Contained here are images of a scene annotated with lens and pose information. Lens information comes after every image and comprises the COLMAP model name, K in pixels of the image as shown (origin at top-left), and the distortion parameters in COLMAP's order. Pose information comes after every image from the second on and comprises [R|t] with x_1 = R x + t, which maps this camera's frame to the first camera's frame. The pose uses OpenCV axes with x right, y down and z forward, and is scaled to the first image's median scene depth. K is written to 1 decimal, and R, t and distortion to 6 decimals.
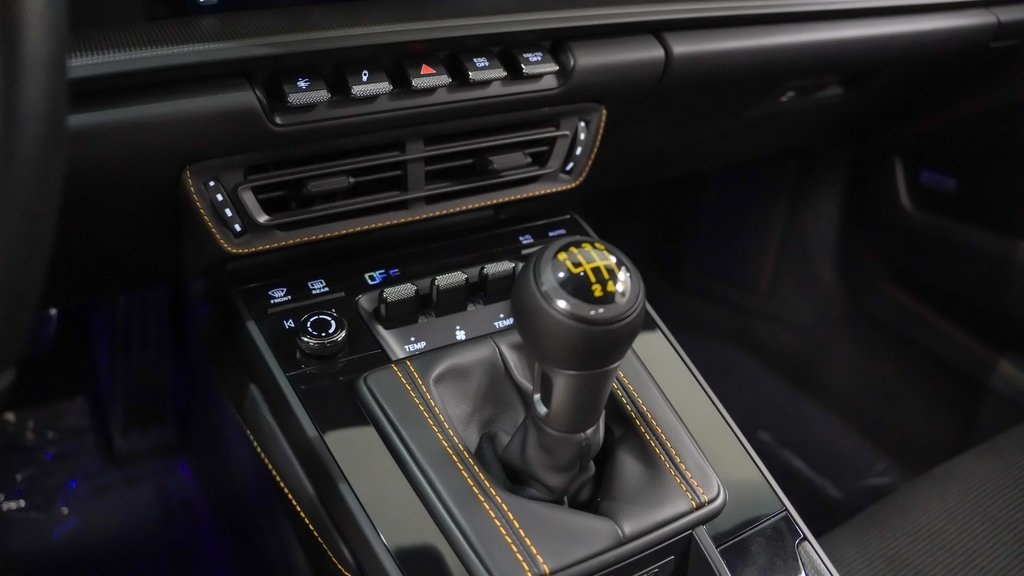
lens RADIAL K [[786.0, 0, 512.0], [0, 786.0, 288.0], [0, 0, 1]] dist [-0.136091, 0.001923]
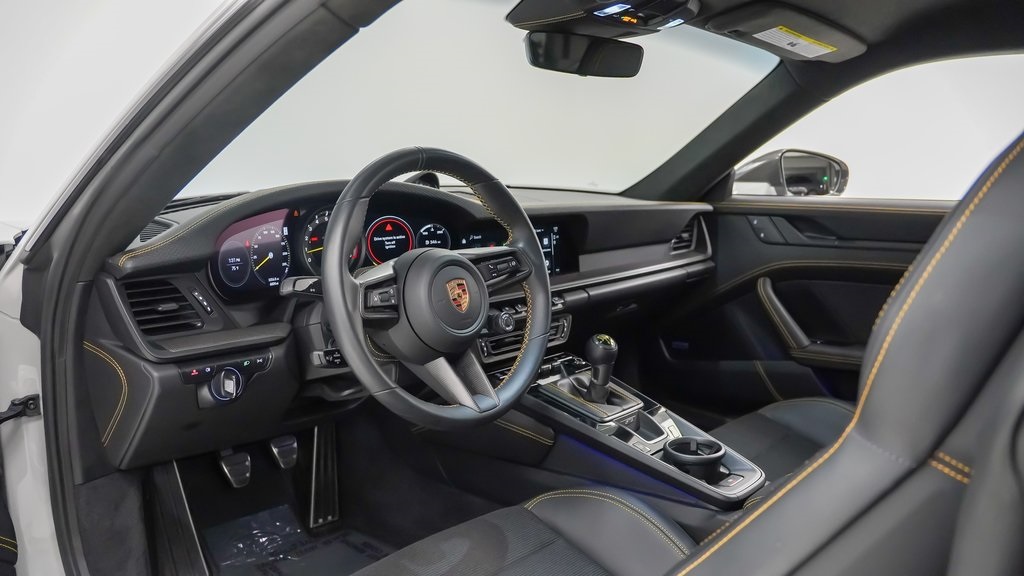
lens RADIAL K [[786.0, 0, 512.0], [0, 786.0, 288.0], [0, 0, 1]] dist [-0.136091, 0.001923]
pose [[0.948915, -0.078035, 0.305730, -1.043375], [0.179479, 0.930406, -0.319582, 0.617799], [-0.259514, 0.358128, 0.896881, -1.744298]]
